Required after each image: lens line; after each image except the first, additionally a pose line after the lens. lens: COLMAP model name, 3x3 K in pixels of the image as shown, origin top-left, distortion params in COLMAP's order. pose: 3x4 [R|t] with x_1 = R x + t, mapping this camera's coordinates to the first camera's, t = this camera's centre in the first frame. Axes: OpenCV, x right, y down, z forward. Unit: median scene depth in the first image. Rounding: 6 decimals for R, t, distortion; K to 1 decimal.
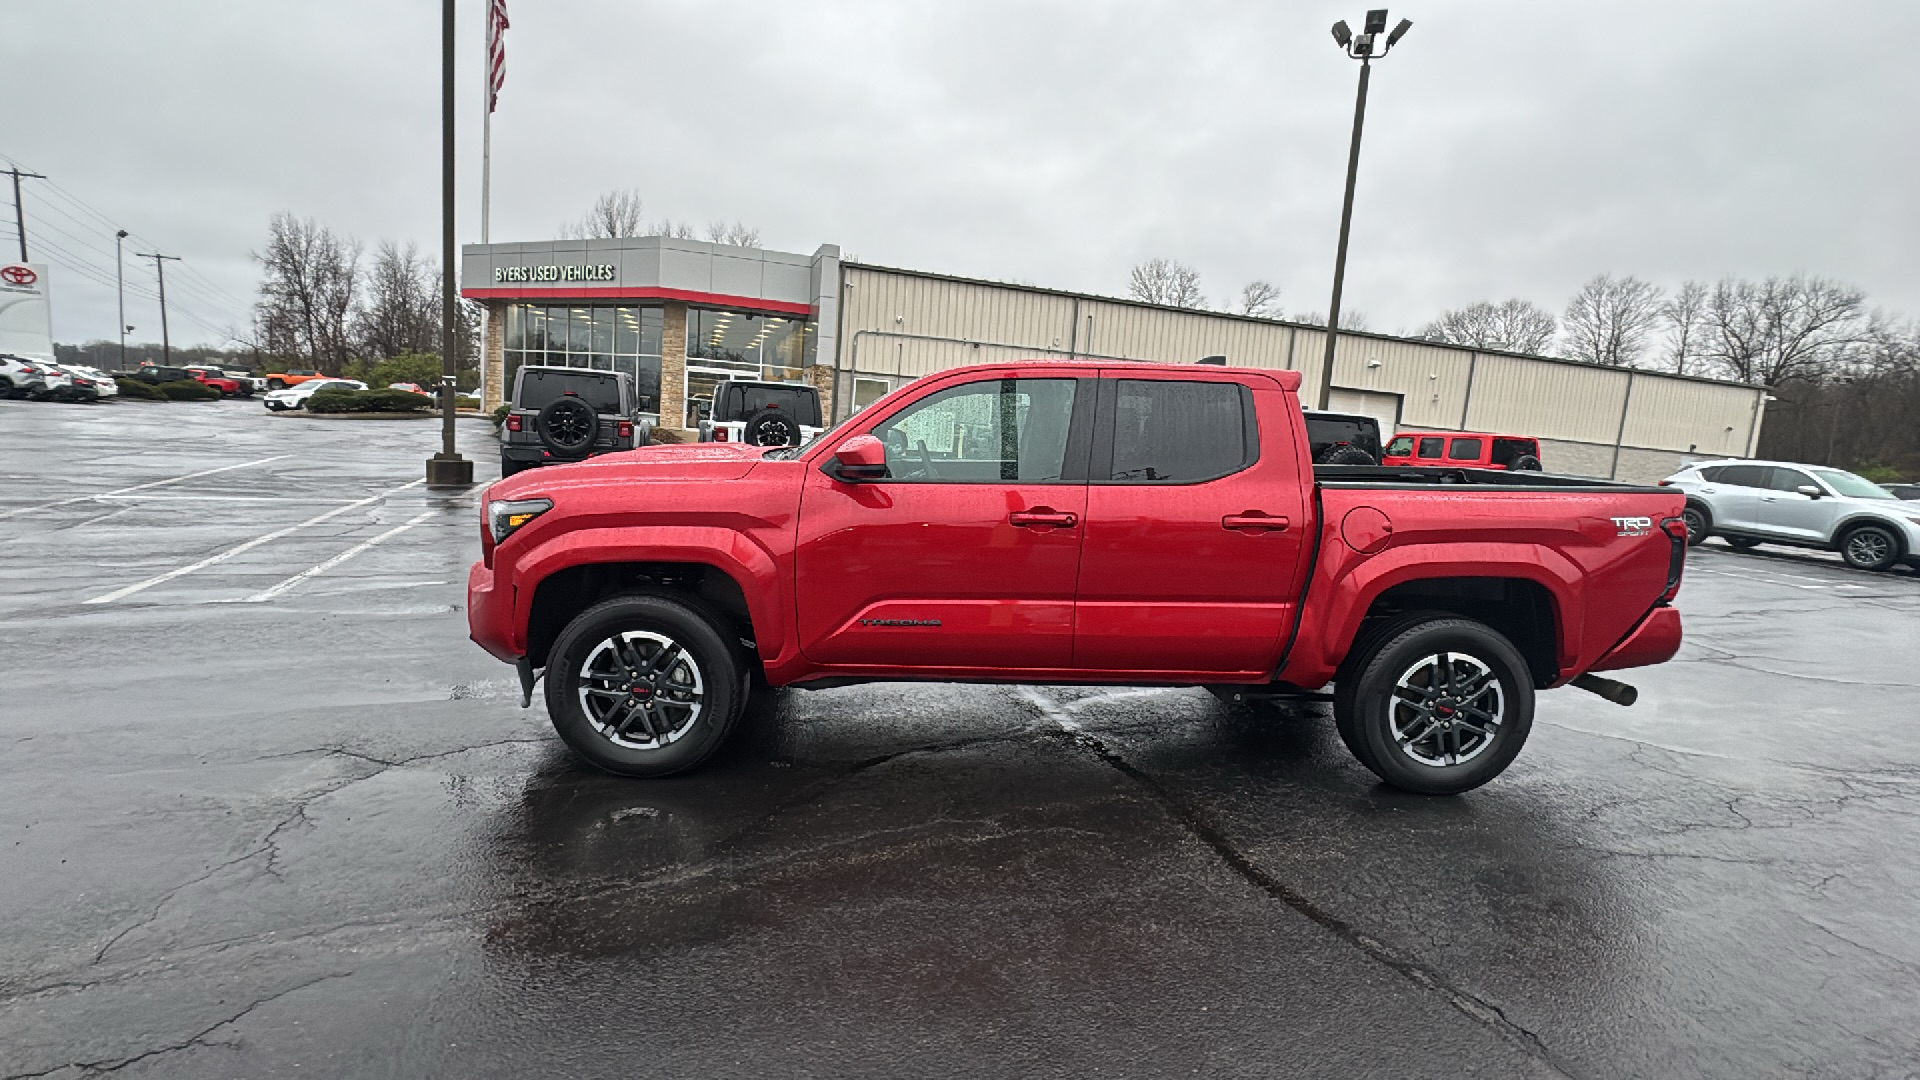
lens RADIAL K [[875.4, 0, 957.1], [0, 875.4, 537.0], [0, 0, 1]] dist [-0.000290, 0.000631]
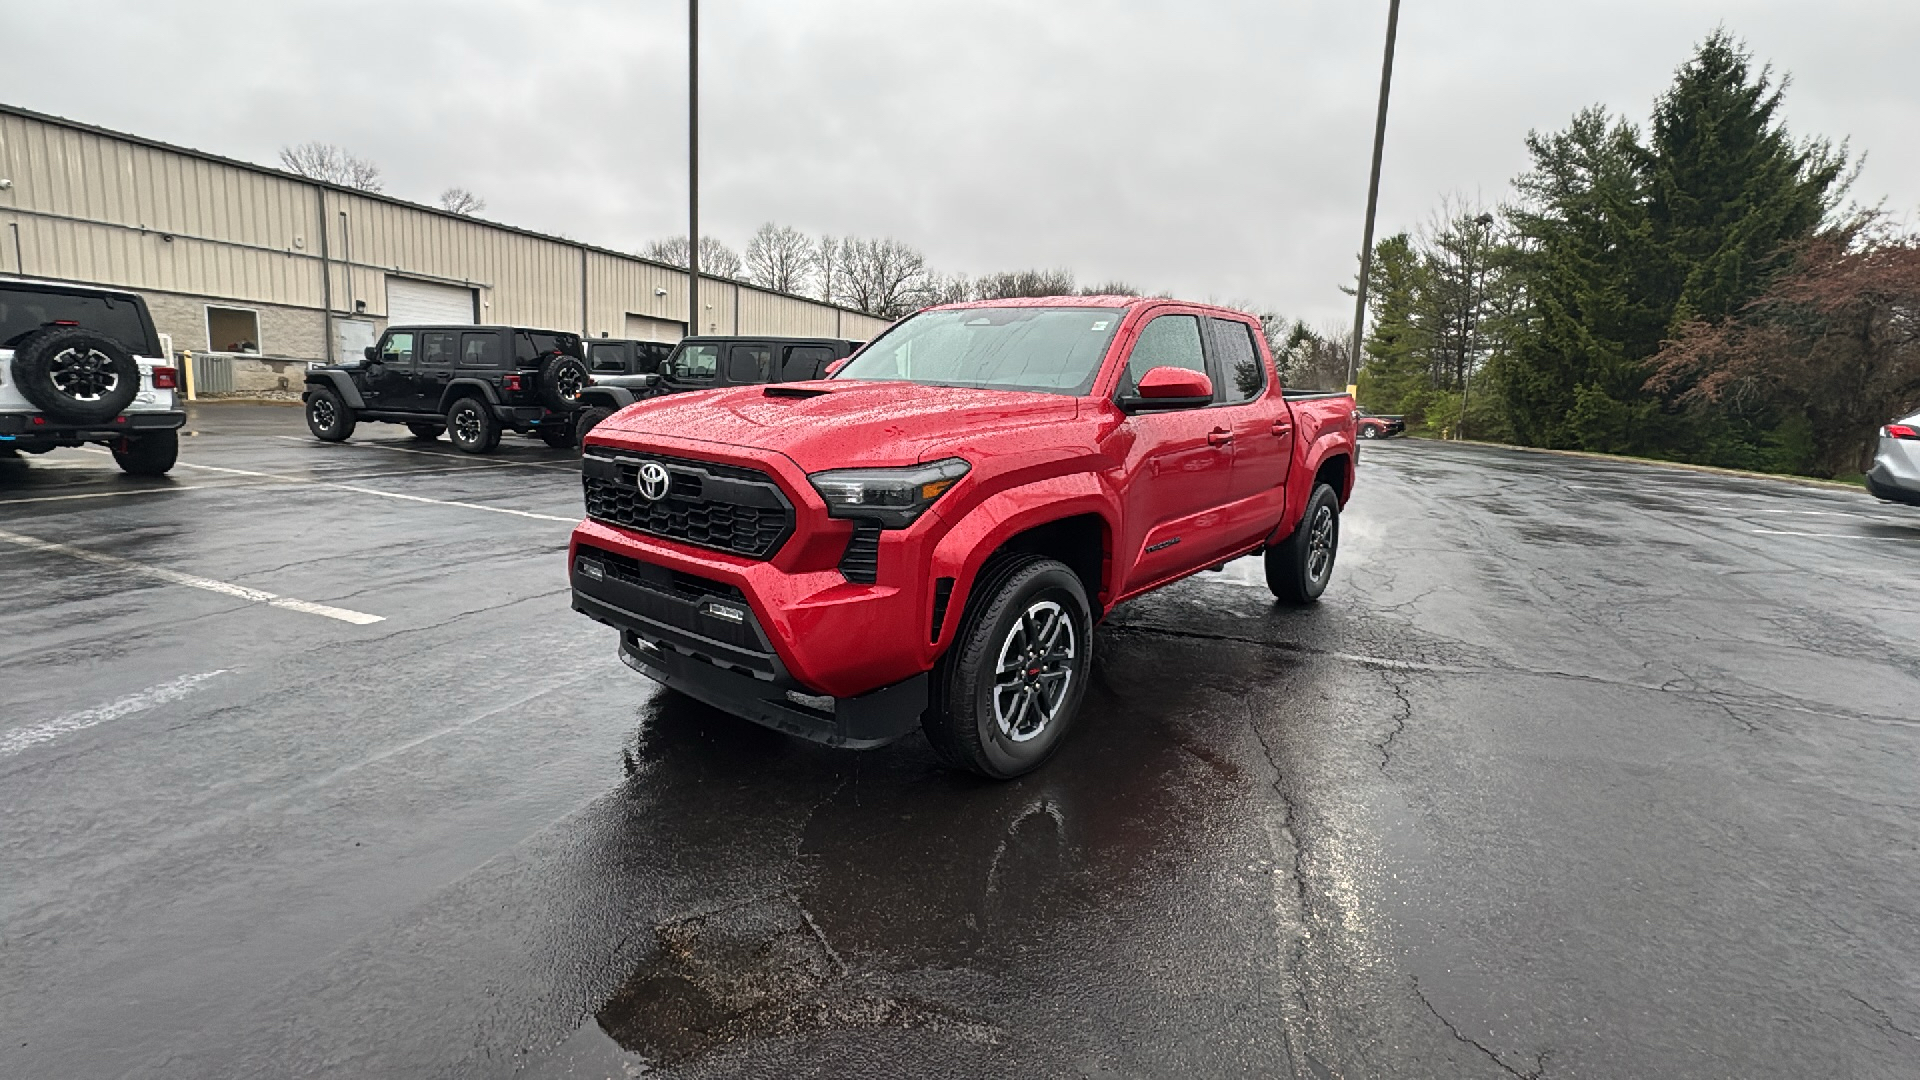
lens RADIAL K [[875.4, 0, 956.9], [0, 875.4, 544.0], [0, 0, 1]] dist [-0.000290, 0.000631]
pose [[0.650806, -0.164173, 0.741282, -0.125961], [0.097542, 0.986330, 0.132808, -0.008686], [-0.752952, -0.014126, 0.657924, 0.059990]]
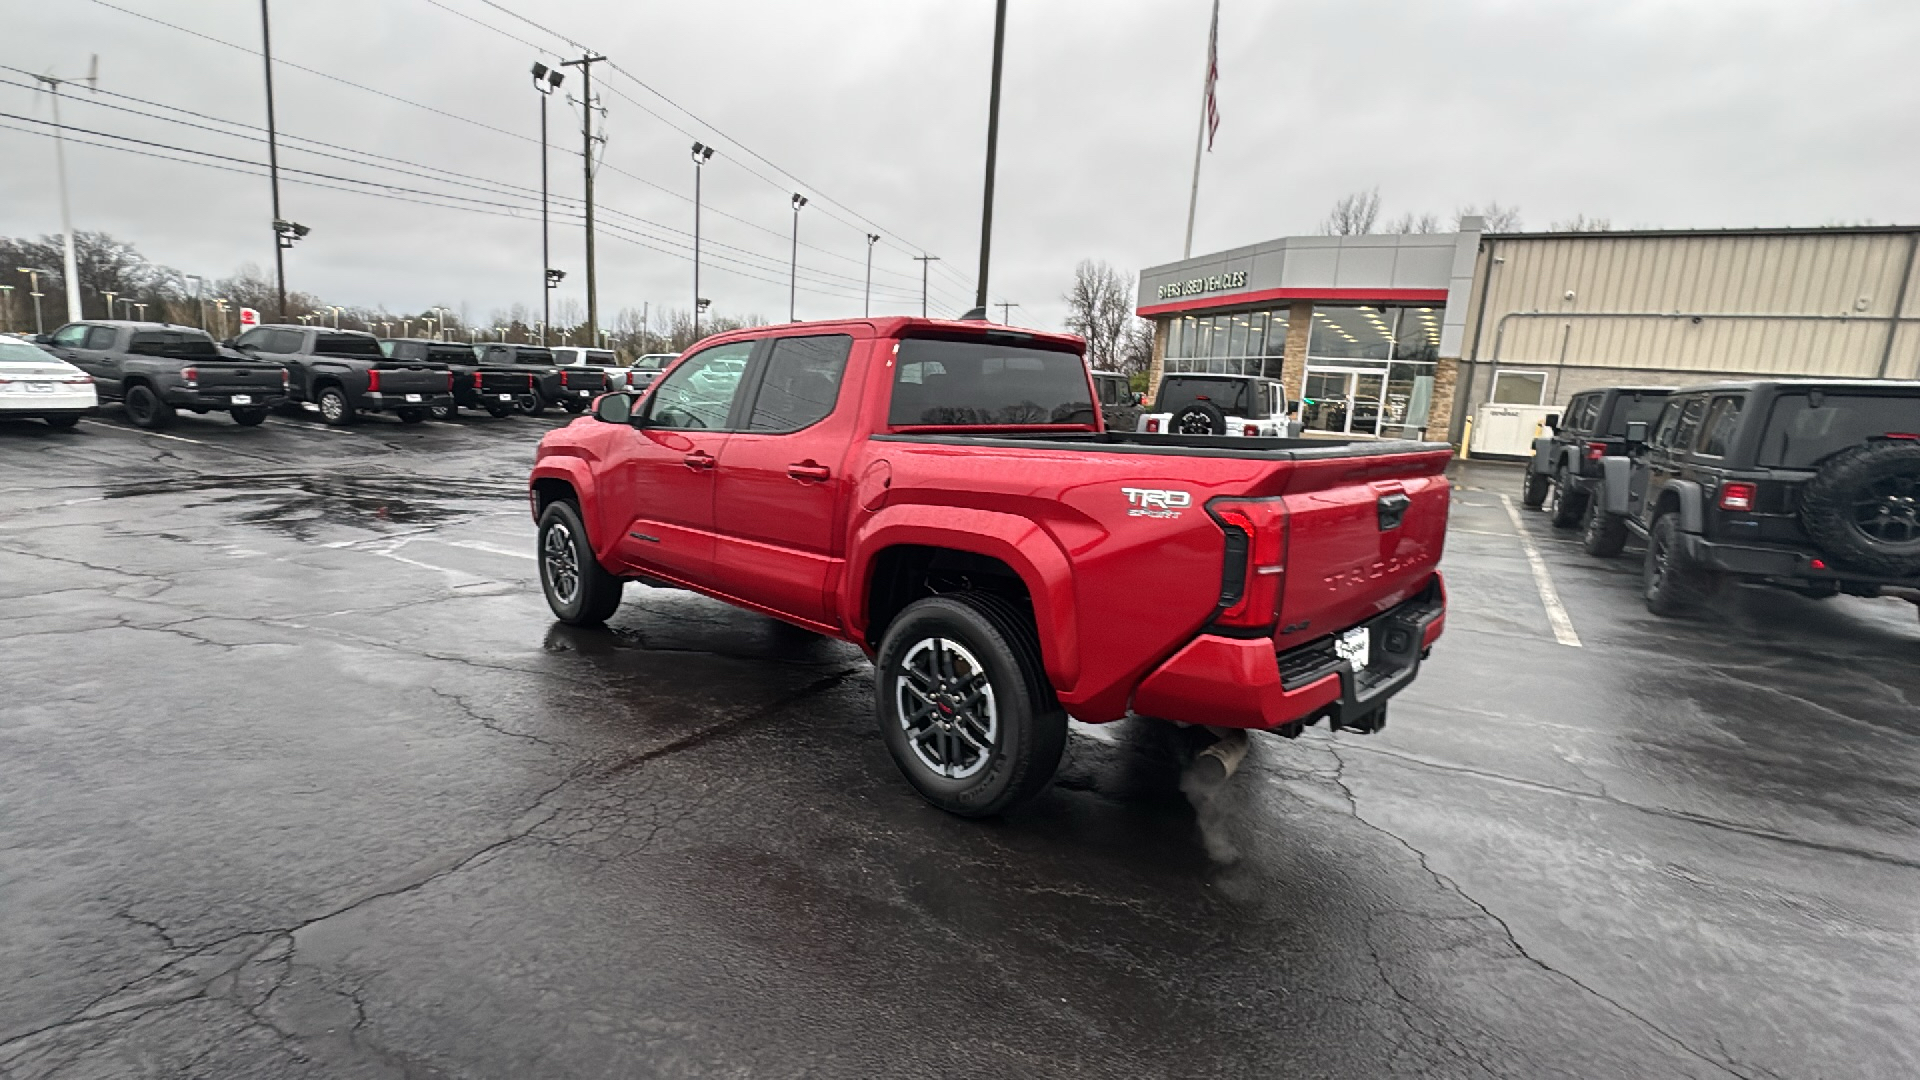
lens RADIAL K [[875.4, 0, 958.3], [0, 875.4, 537.0], [0, 0, 1]] dist [-0.000290, 0.000631]
pose [[0.685421, 0.095266, -0.721888, 0.139481], [-0.102078, 0.994186, 0.034279, 0.000699], [0.720956, 0.050194, 0.691160, 0.051362]]
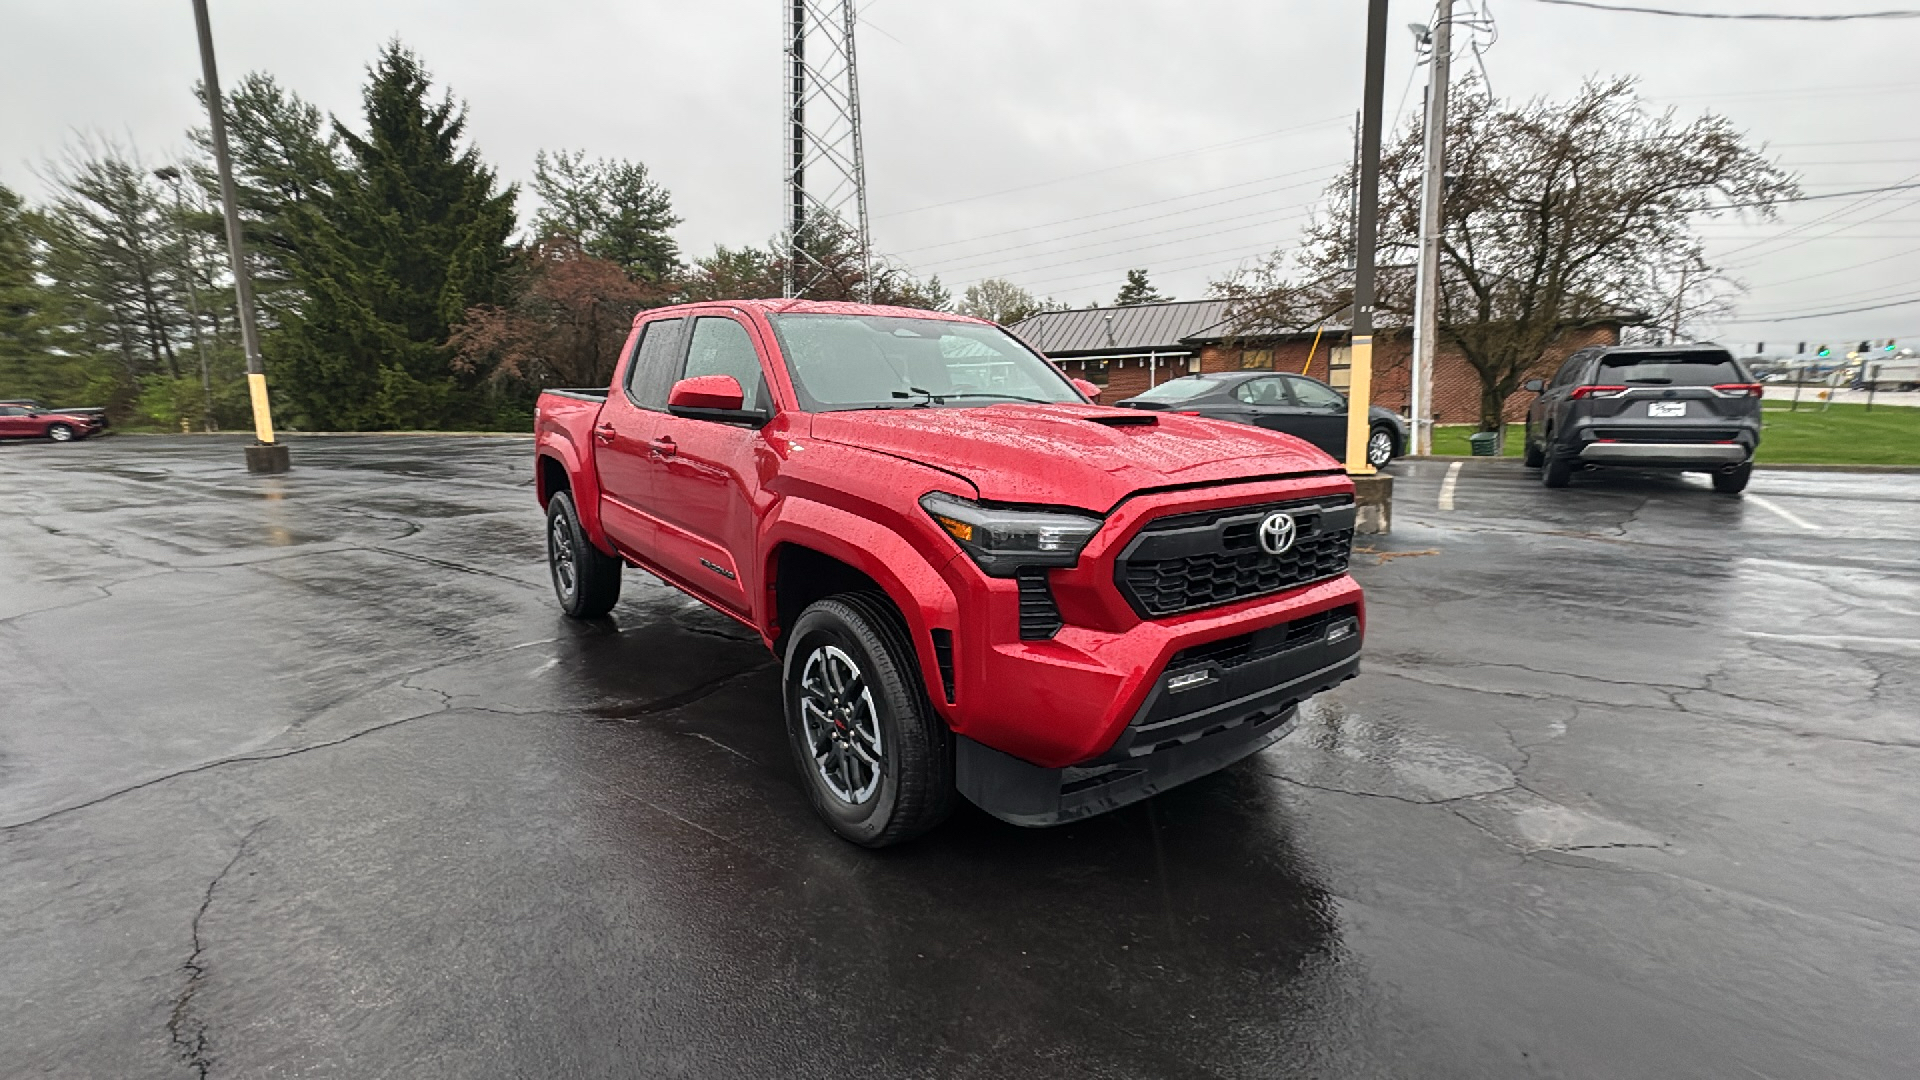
lens RADIAL K [[875.4, 0, 961.8], [0, 875.4, 540.1], [0, 0, 1]] dist [-0.000290, 0.000631]
pose [[-0.576466, -0.192727, 0.794067, -0.125310], [0.083550, 0.952791, 0.291905, -0.031973], [-0.812838, 0.234617, -0.533150, 0.214014]]
